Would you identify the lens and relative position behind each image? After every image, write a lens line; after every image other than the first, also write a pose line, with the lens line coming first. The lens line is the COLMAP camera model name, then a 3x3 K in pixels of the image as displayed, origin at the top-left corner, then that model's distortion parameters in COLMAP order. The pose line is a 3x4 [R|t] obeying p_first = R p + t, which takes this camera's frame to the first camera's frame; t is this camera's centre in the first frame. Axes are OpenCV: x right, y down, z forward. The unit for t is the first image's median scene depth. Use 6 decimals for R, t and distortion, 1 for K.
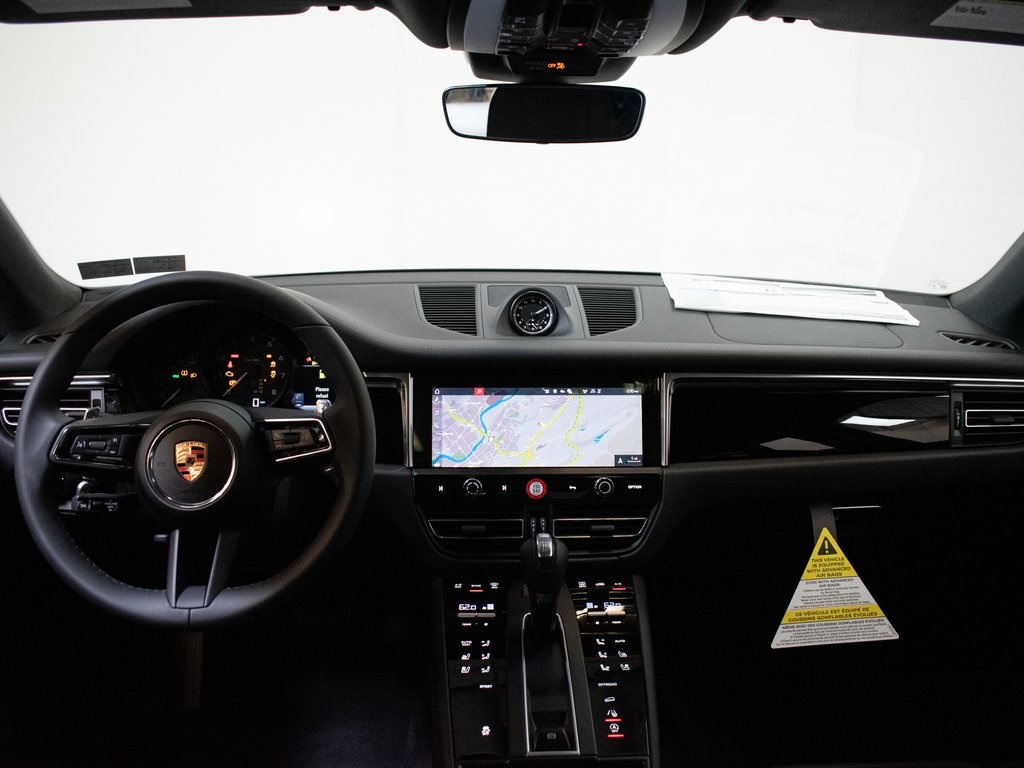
lens RADIAL K [[897.1, 0, 514.0], [0, 897.1, 383.2], [0, 0, 1]] dist [-0.093267, 0.006459]
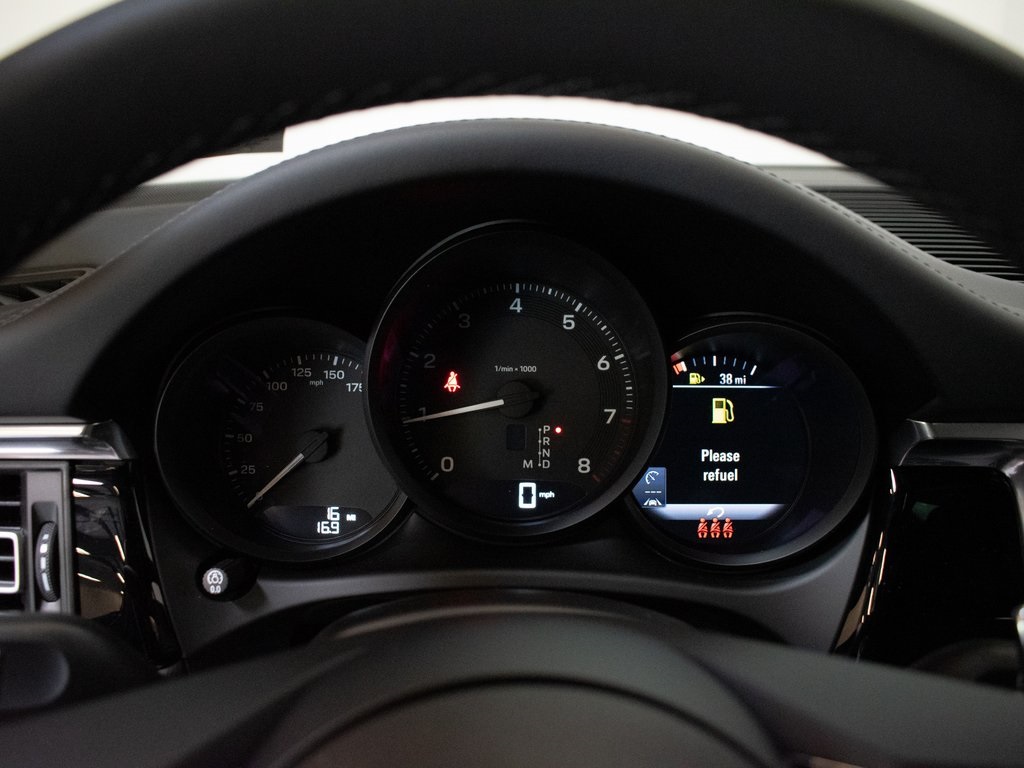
lens RADIAL K [[897.1, 0, 512.4], [0, 897.1, 383.2], [0, 0, 1]] dist [-0.093267, 0.006459]
pose [[0.998967, 0.010005, -0.044326, -0.292177], [-0.008092, 0.999037, 0.043117, -0.036501], [0.044714, -0.042714, 0.998086, 0.689056]]
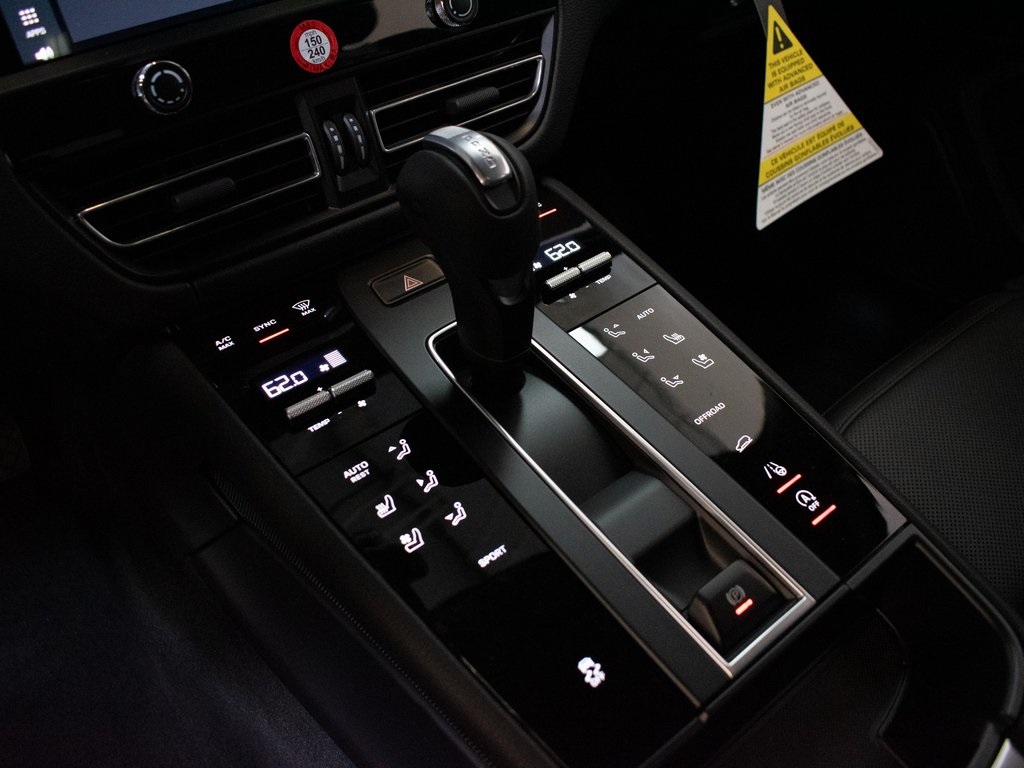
lens RADIAL K [[897.1, 0, 512.9], [0, 897.1, 363.0], [0, 0, 1]] dist [-0.093267, 0.006459]
pose [[0.798902, -0.404700, 0.444943, -0.134429], [0.207148, 0.879647, 0.428149, 0.090722], [-0.564664, -0.249880, 0.786584, 0.600132]]
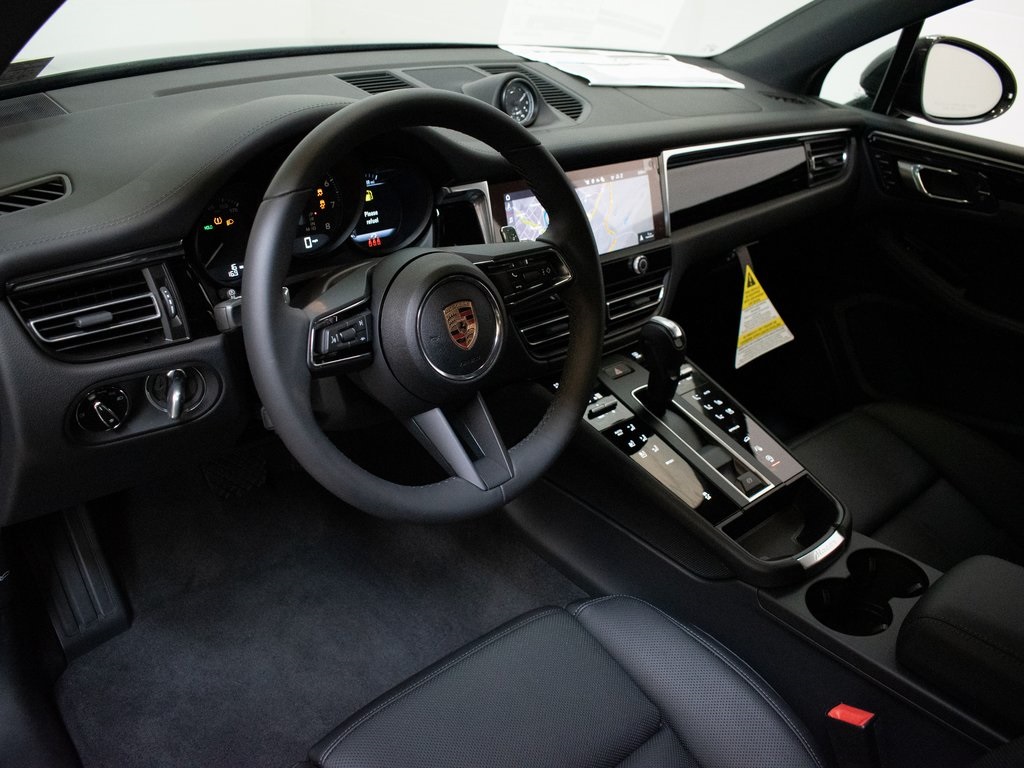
lens RADIAL K [[897.1, 0, 508.6], [0, 897.1, 358.5], [0, 0, 1]] dist [-0.093267, 0.006459]
pose [[0.769723, -0.246525, 0.588856, -0.682304], [0.082791, 0.953185, 0.290832, -0.103453], [-0.632986, -0.175109, 0.754099, 0.257418]]
